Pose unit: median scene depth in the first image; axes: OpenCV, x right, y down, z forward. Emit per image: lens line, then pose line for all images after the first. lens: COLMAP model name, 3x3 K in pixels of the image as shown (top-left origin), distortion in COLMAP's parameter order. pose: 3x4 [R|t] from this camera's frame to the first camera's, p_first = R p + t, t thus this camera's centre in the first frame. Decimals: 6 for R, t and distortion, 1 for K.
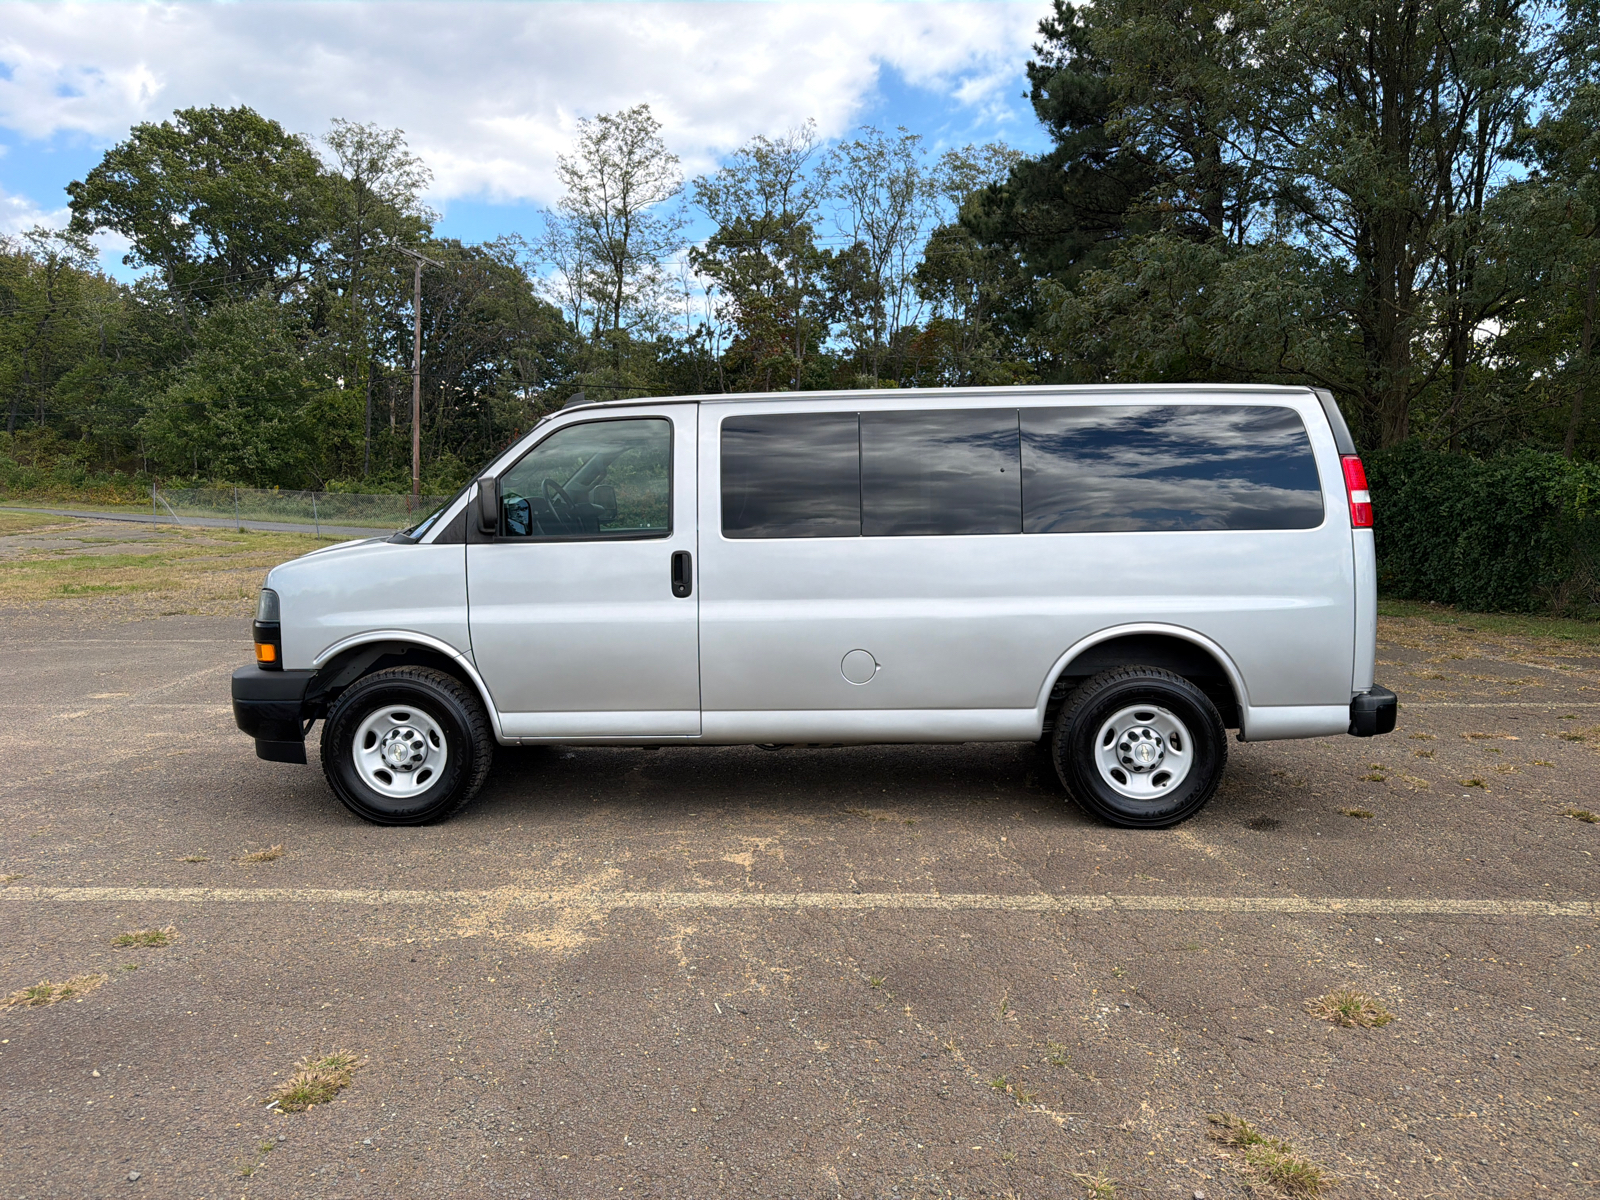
lens RADIAL K [[1127.9, 0, 800.0], [0, 1127.9, 600.0], [0, 0, 1]] dist [0.055902, 0.000067]
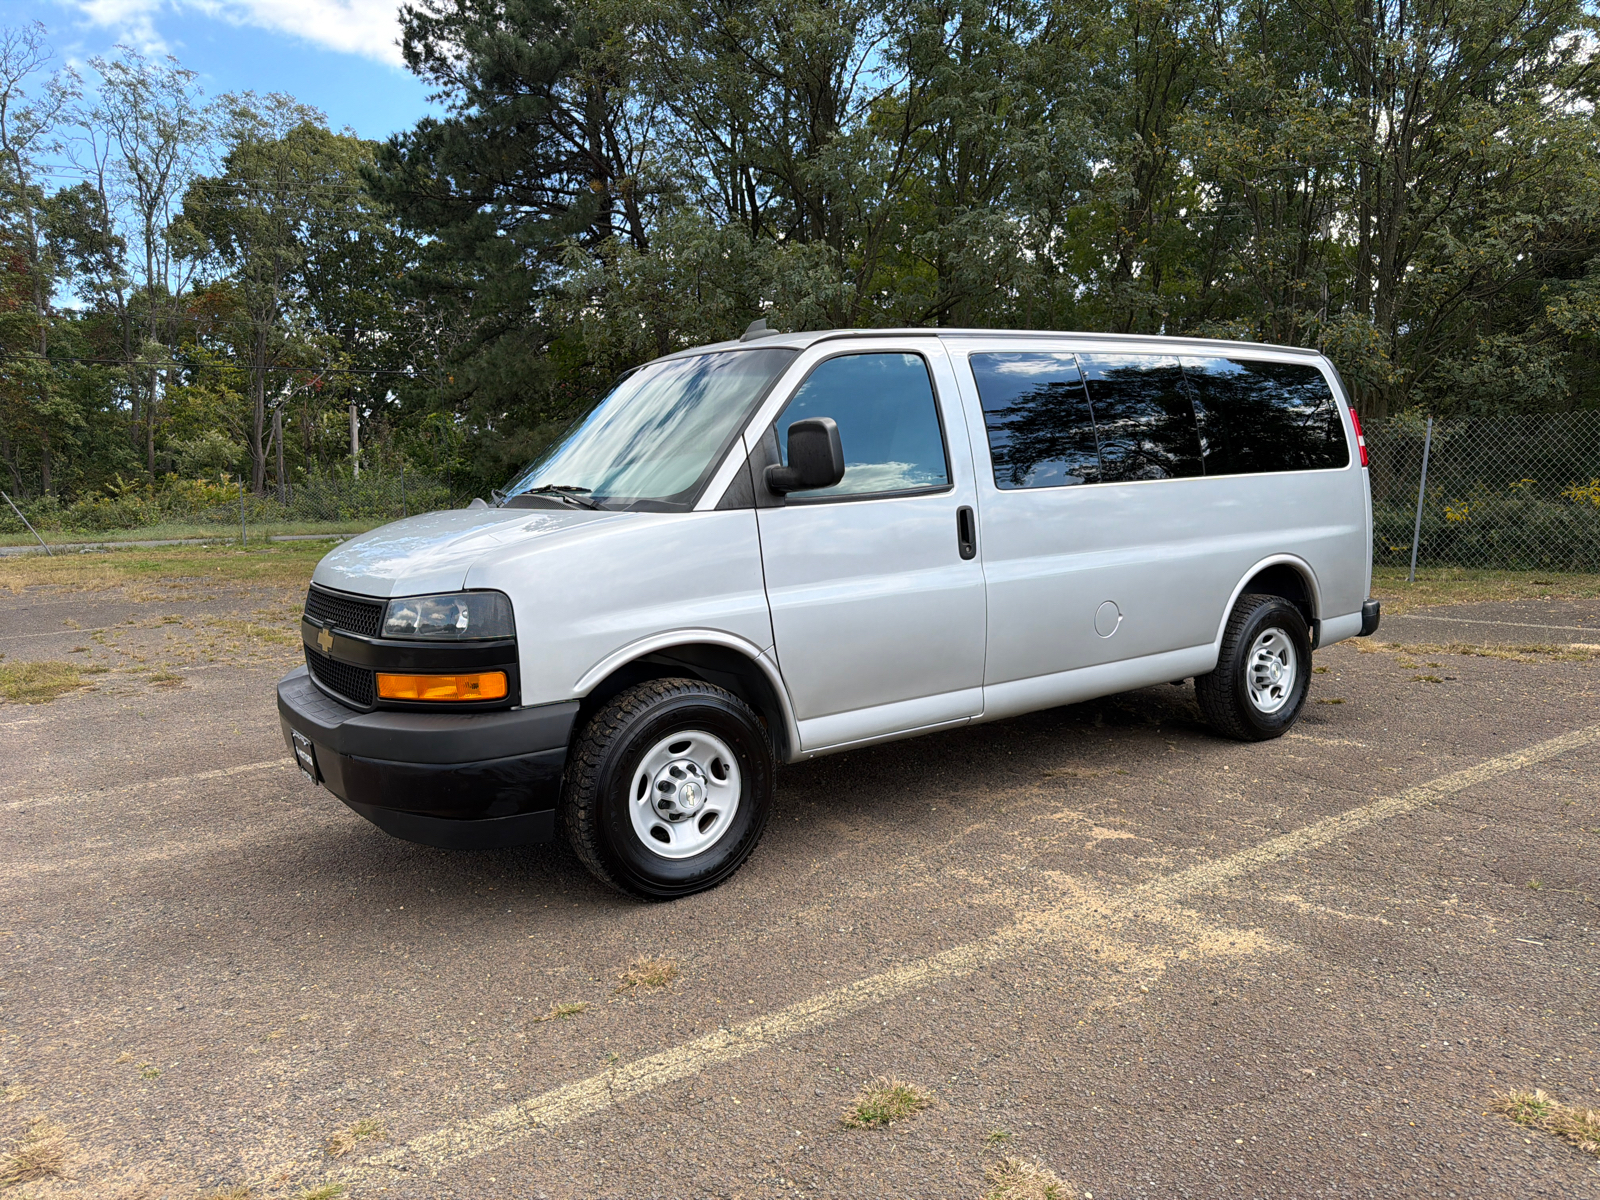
lens RADIAL K [[1126.4, 0, 800.0], [0, 1126.4, 600.0], [0, 0, 1]] dist [0.002320, 0.002071]
pose [[0.800887, -0.085403, 0.592695, -0.724812], [0.077208, 0.996243, 0.039223, -0.015083], [-0.593818, 0.014348, 0.804472, 0.375858]]
